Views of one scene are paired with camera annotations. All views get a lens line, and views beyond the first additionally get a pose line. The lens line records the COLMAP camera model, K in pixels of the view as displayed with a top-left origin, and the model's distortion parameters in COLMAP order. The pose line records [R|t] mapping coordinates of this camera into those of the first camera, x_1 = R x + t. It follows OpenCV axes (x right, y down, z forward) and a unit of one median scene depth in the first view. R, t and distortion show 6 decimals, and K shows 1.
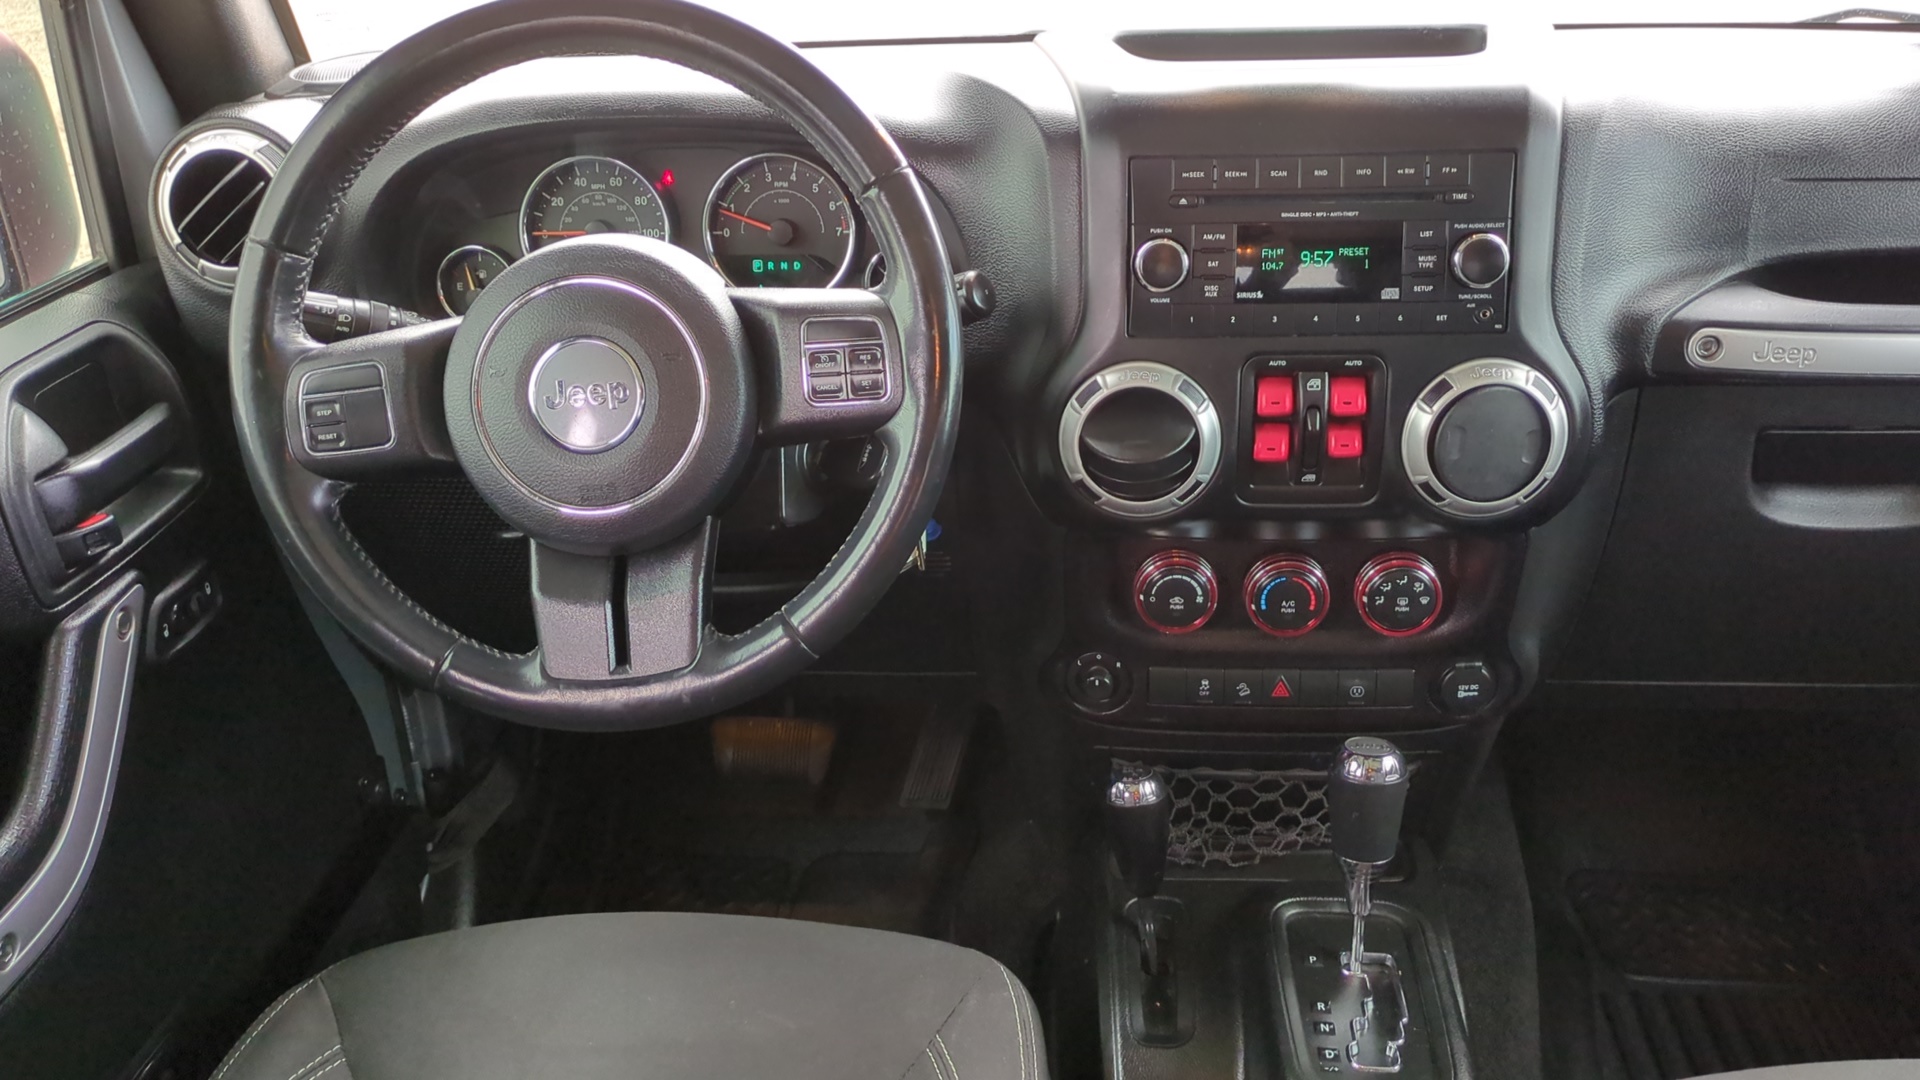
lens RADIAL K [[1633.3, 0, 975.3], [0, 1633.3, 551.7], [0, 0, 1]] dist [0.077427, -0.100711]
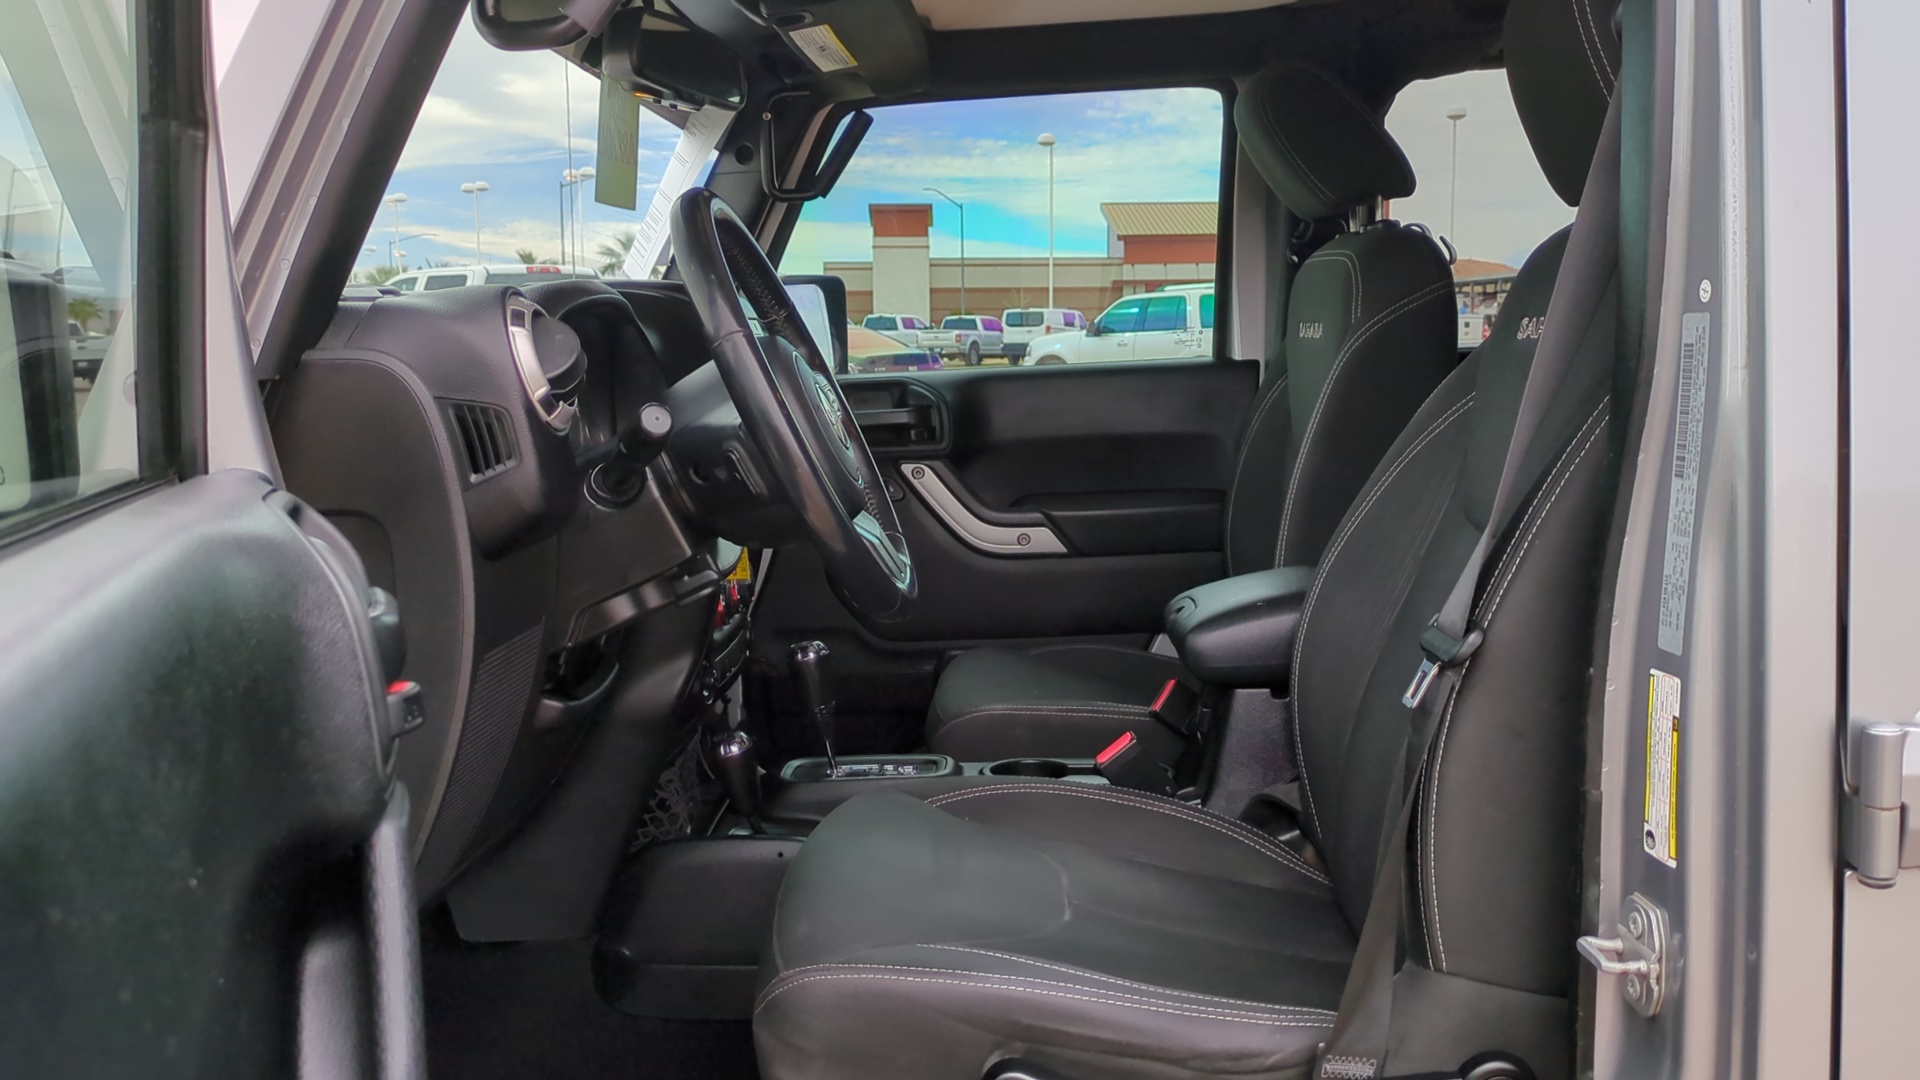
lens RADIAL K [[1633.3, 0, 975.3], [0, 1633.3, 551.7], [0, 0, 1]] dist [0.077427, -0.100711]
pose [[-0.023148, -0.111873, 0.993453, -1.664668], [0.481229, 0.869772, 0.109158, -0.079530], [-0.876289, 0.480605, 0.033703, 0.807212]]
